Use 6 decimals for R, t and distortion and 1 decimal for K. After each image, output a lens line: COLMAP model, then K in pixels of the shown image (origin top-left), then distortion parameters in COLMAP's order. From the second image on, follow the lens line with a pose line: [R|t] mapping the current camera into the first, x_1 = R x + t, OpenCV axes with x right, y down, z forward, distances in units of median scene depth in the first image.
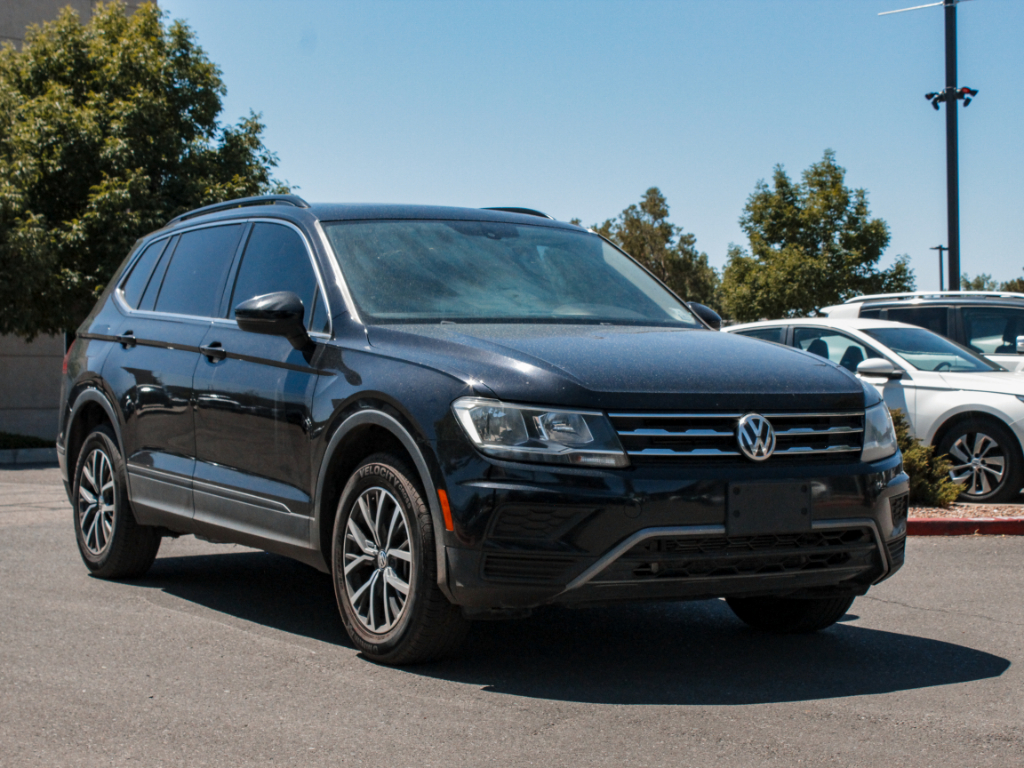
lens RADIAL K [[1708.3, 0, 512.8], [0, 1708.3, 383.9], [0, 0, 1]] dist [-0.051111, 0.000000]
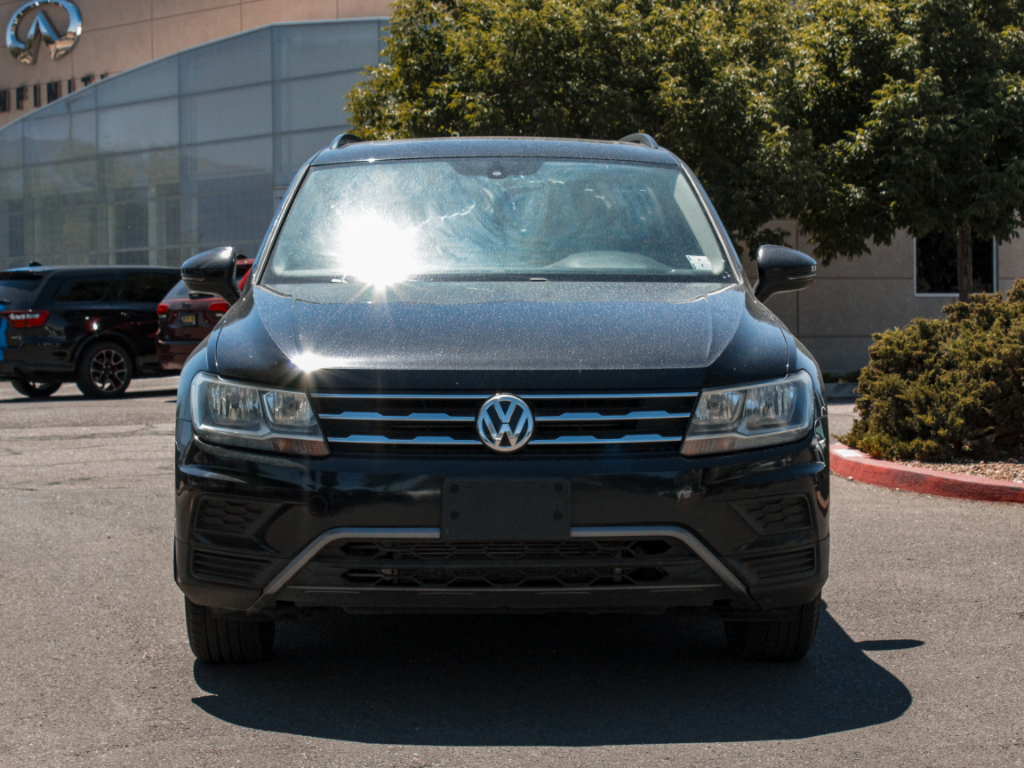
lens RADIAL K [[1906.8, 0, 510.9], [0, 1906.8, 383.9], [0, 0, 1]] dist [0.025482, 0.000000]
pose [[0.904932, 0.013856, -0.425331, 0.507141], [0.002489, 0.999280, 0.037849, -0.021492], [0.425549, -0.035309, 0.904246, 0.156366]]
